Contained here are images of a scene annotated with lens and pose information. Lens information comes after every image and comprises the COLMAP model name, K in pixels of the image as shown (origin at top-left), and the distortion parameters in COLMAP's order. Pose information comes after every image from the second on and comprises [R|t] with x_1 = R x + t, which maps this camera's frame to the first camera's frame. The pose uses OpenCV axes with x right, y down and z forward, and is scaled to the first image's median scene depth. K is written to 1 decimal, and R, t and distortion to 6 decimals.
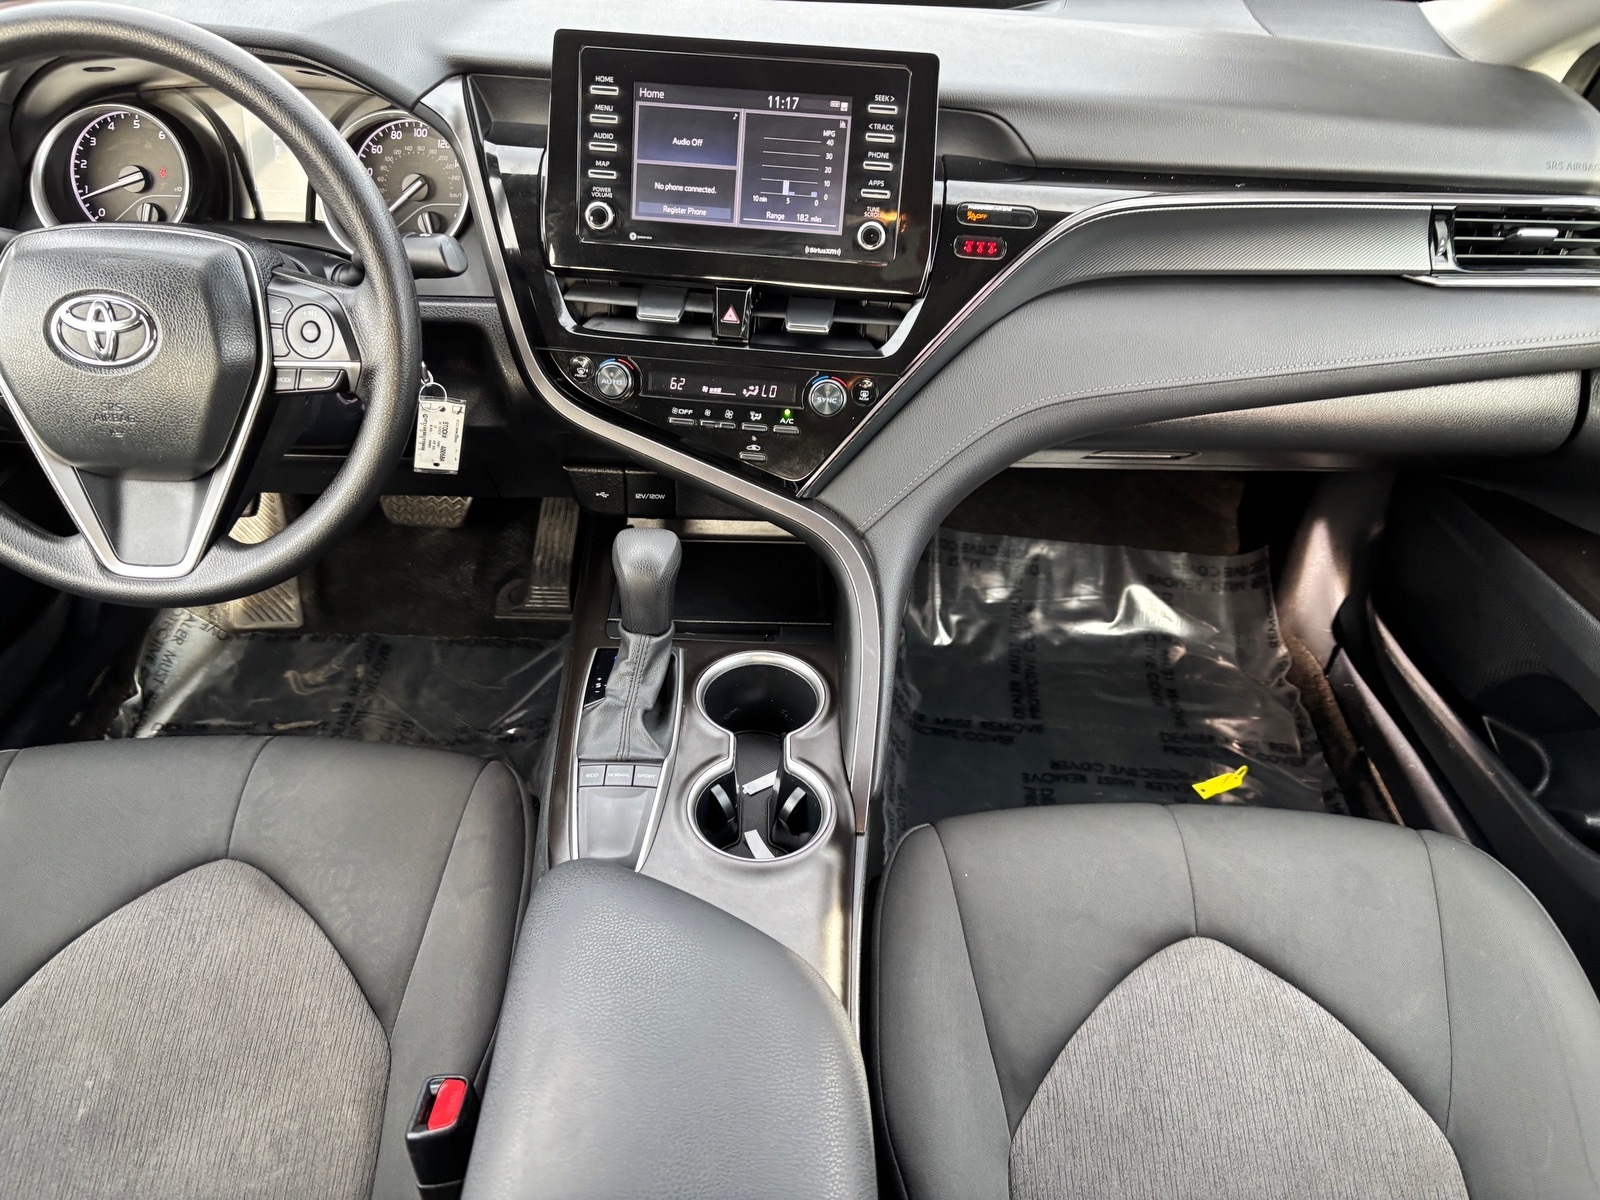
lens RADIAL K [[1211.5, 0, 778.8], [0, 1211.5, 612.7], [0, 0, 1]] dist [0.008583, -0.003158]
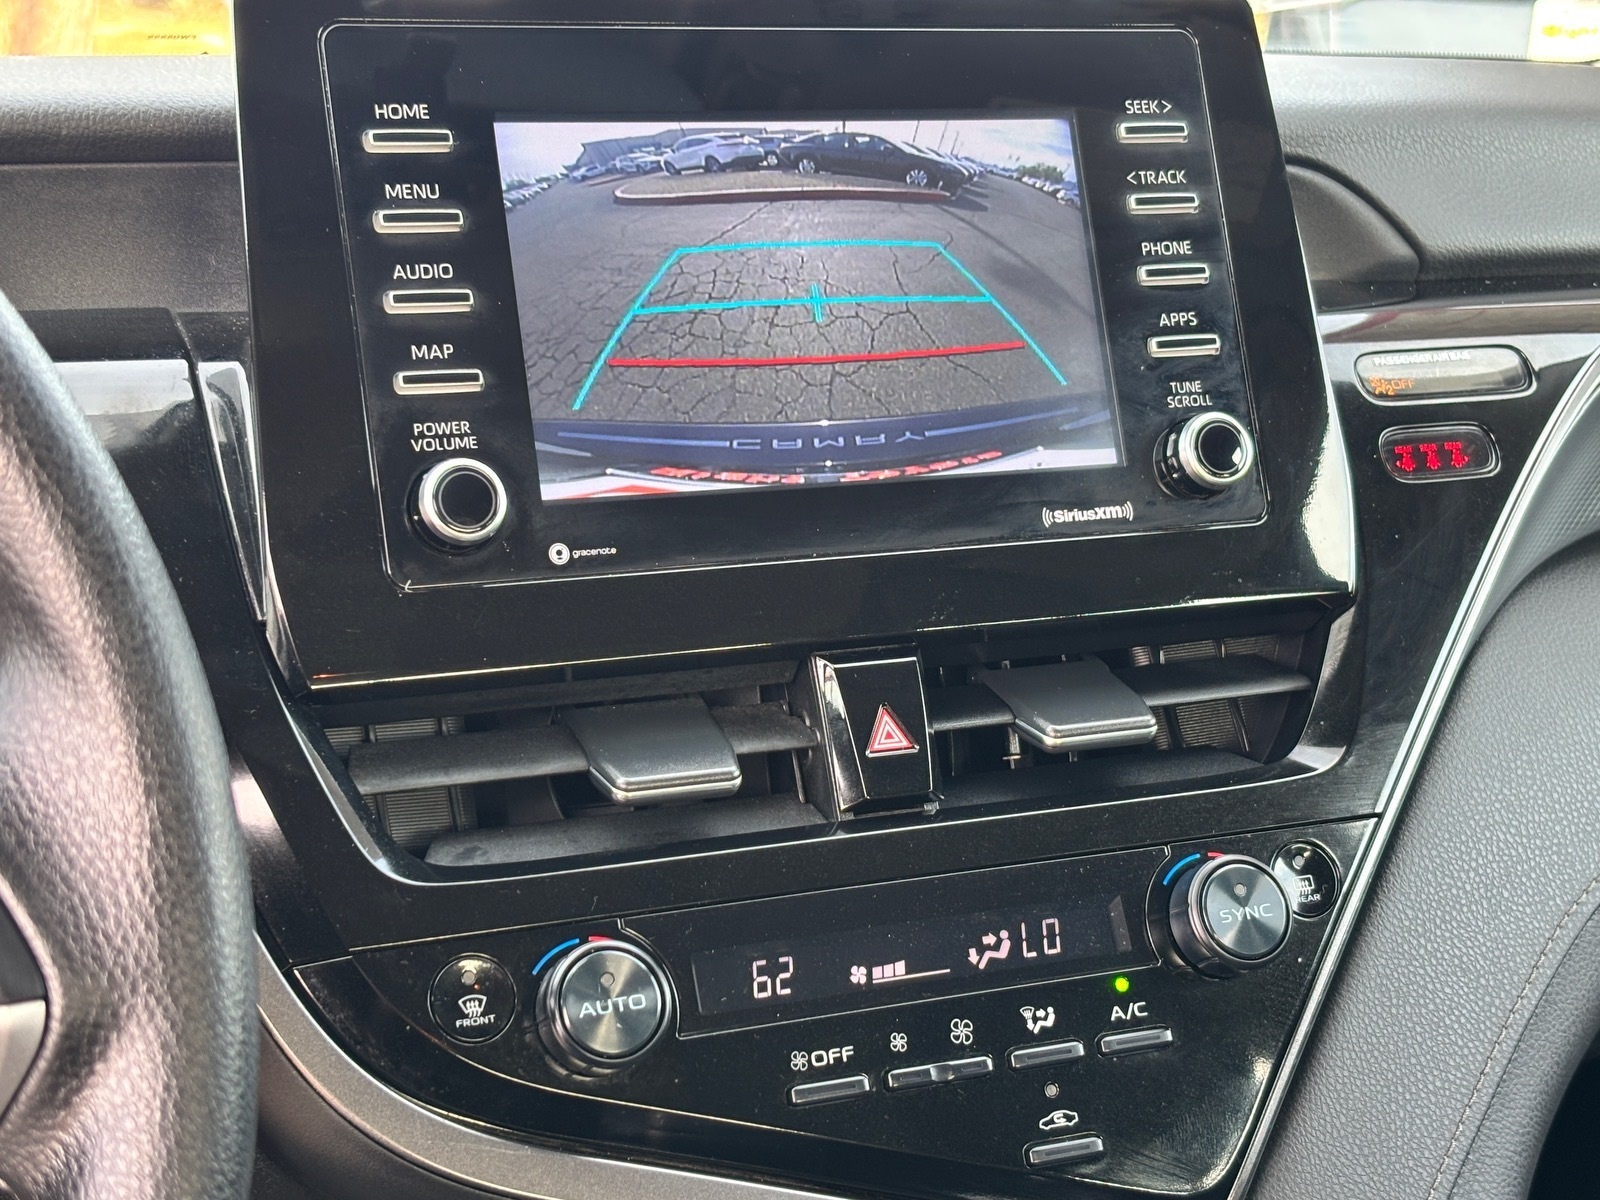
lens RADIAL K [[2616.0, 0, 769.0], [0, 2616.0, 633.6], [0, 0, 1]] dist [0.250557, -1.020383]
pose [[0.874751, -0.139515, 0.464054, -0.384819], [0.321030, 0.884196, -0.339320, -0.042579], [-0.362975, 0.445796, 0.818239, 0.424840]]
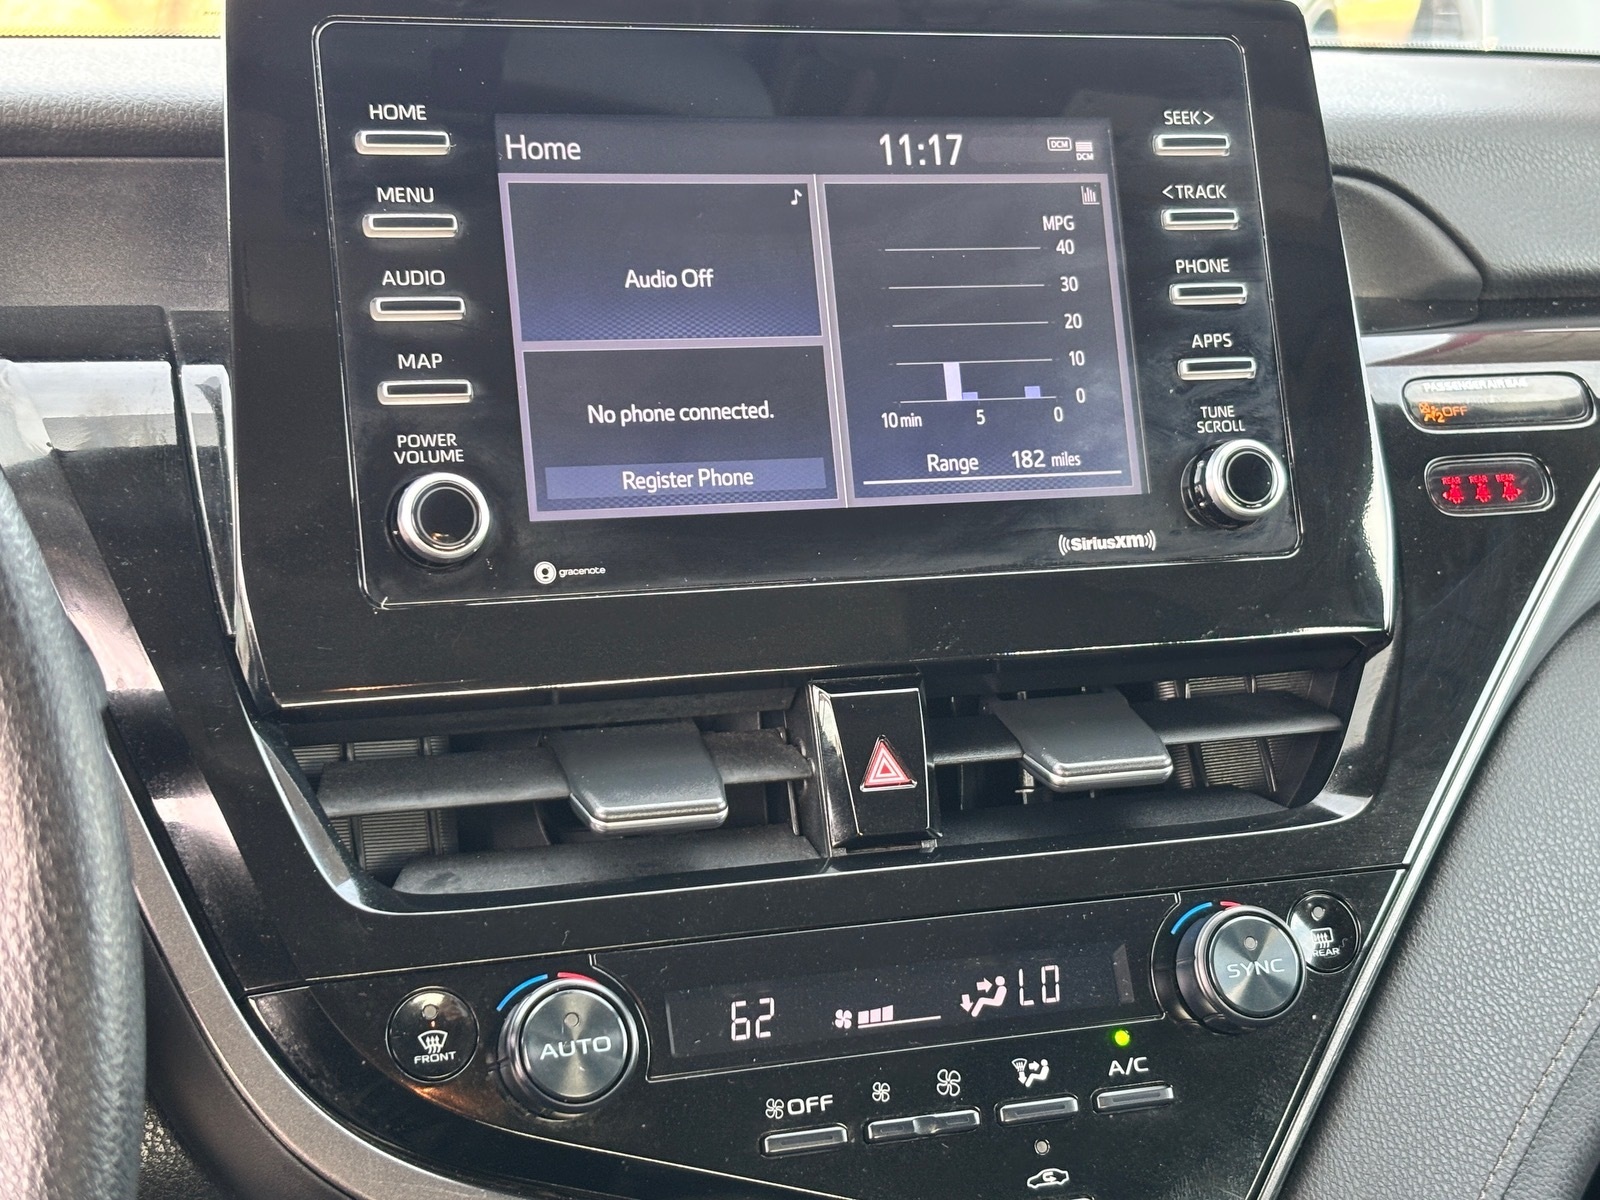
lens RADIAL K [[2618.7, 0, 770.7], [0, 2618.7, 606.7], [0, 0, 1]] dist [0.240553, -0.958949]
pose [[0.901191, -0.114510, 0.418022, -0.339803], [0.275949, 0.895321, -0.349646, -0.055577], [-0.334226, 0.430450, 0.838454, 0.424898]]
